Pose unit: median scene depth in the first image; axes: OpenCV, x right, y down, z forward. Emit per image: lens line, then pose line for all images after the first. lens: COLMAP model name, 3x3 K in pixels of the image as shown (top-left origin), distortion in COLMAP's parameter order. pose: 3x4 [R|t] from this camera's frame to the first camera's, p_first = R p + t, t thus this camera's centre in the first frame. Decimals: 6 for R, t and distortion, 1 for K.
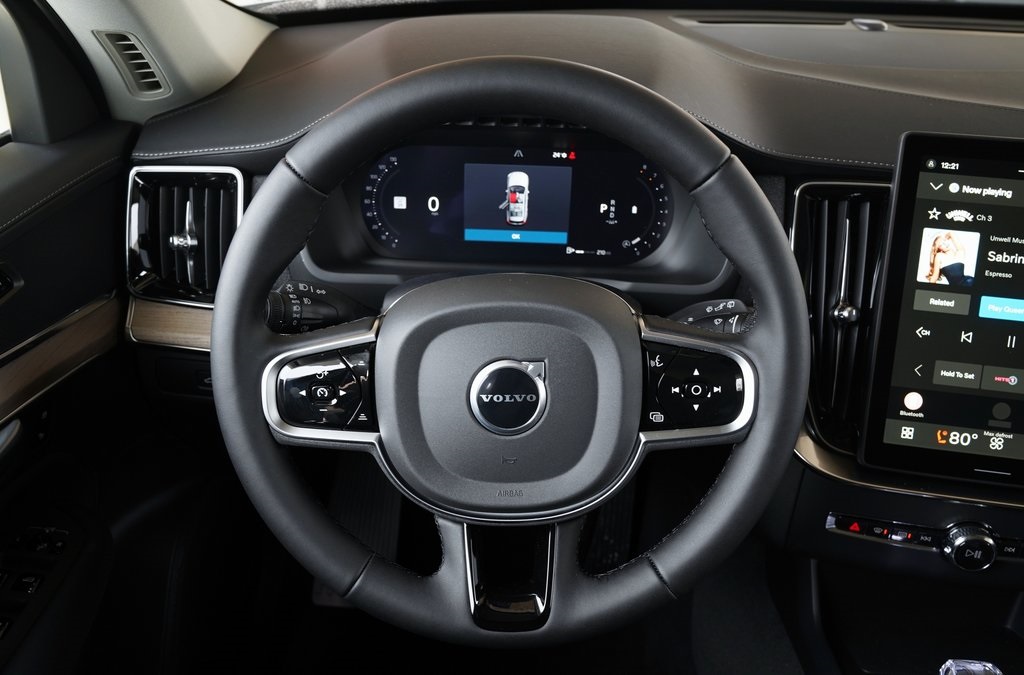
lens RADIAL K [[833.5, 0, 512.0], [0, 833.5, 337.5], [0, 0, 1]] dist [-0.077462, 0.105360]
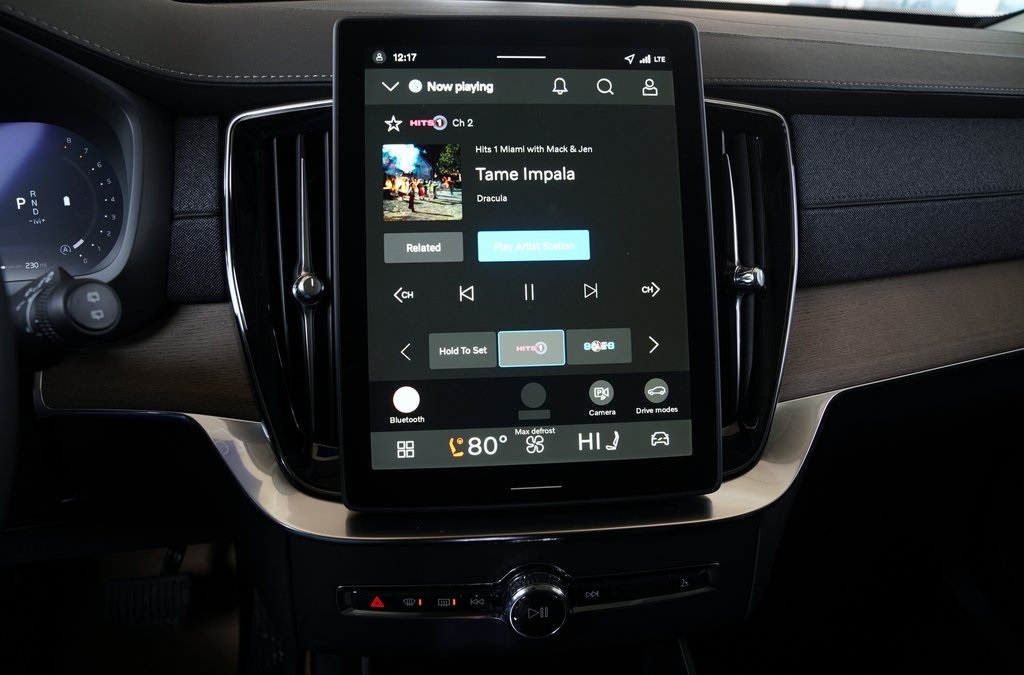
lens RADIAL K [[720.8, 0, 512.0], [0, 720.8, 337.5], [0, 0, 1]] dist [-0.135288, 0.089045]
pose [[0.967831, -0.120929, 0.220633, 0.455469], [0.147628, 0.983043, -0.108781, 0.104791], [-0.203737, 0.137853, 0.969272, 0.426147]]
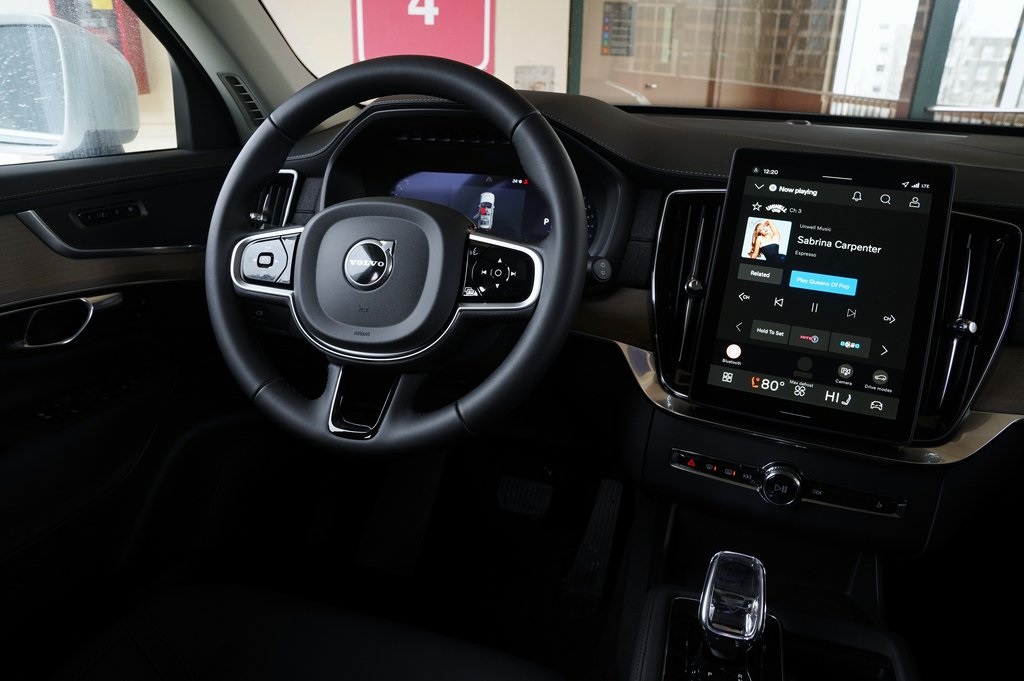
lens RADIAL K [[707.4, 0, 512.0], [0, 707.4, 340.5], [0, 0, 1]] dist [-0.130423, 0.093618]
pose [[0.963739, 0.093005, -0.250115, 0.434868], [-0.143397, 0.970964, -0.191484, 0.311769], [0.225044, 0.220407, 0.949092, -0.062871]]
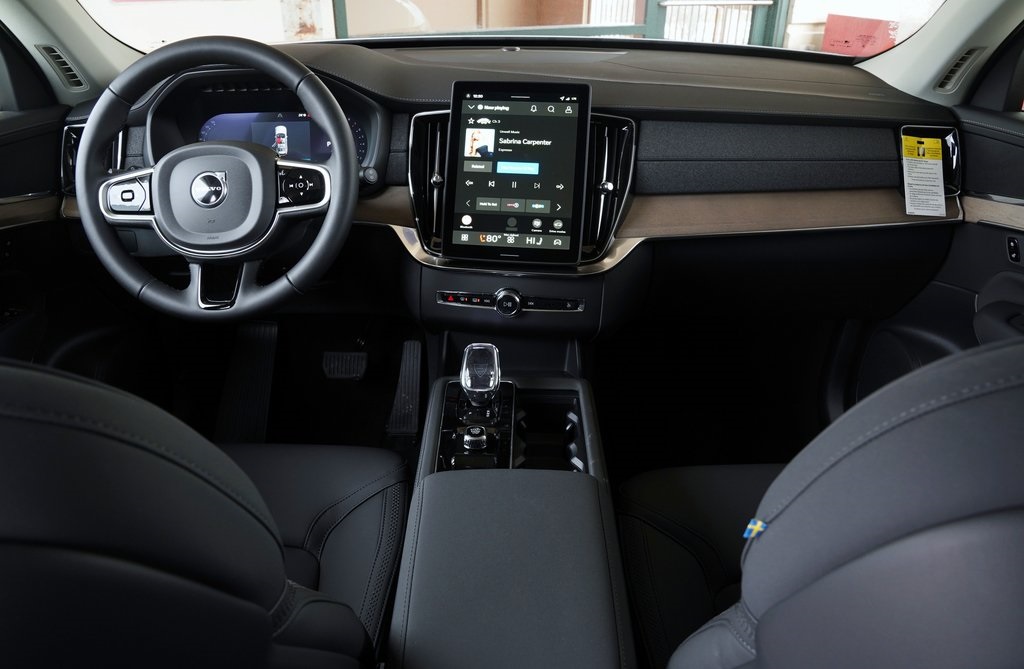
lens RADIAL K [[716.1, 0, 512.1], [0, 716.1, 338.1], [0, 0, 1]] dist [-0.132494, 0.096630]
pose [[0.999295, -0.034210, 0.015463, 0.563802], [0.035366, 0.996012, -0.081915, 0.482164], [-0.012599, 0.082404, 0.996519, -0.579494]]
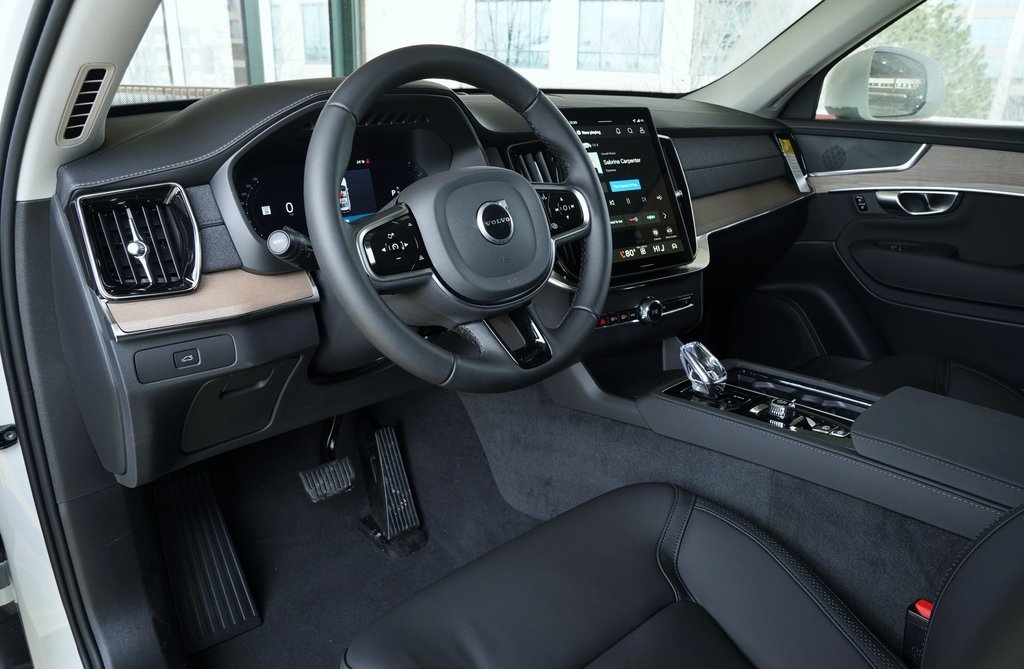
lens RADIAL K [[716.1, 0, 512.1], [0, 716.1, 338.1], [0, 0, 1]] dist [-0.132494, 0.096630]
pose [[0.731055, -0.259042, 0.631233, -0.749870], [0.380026, 0.922937, -0.061374, 0.305288], [-0.566690, 0.284753, 0.773161, -0.062567]]
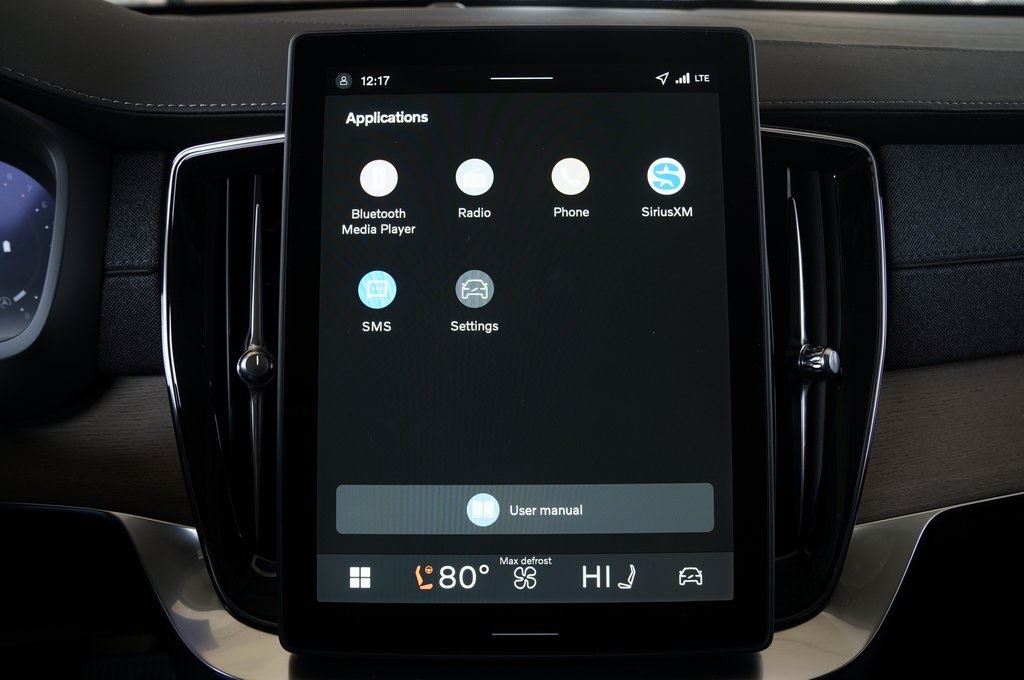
lens RADIAL K [[773.7, 0, 512.0], [0, 773.7, 340.0], [0, 0, 1]] dist [-0.121301, 0.105111]
pose [[0.987064, -0.094851, 0.129259, 0.536428], [0.114523, 0.981346, -0.154418, 0.055443], [-0.112201, 0.167224, 0.979514, 0.505093]]
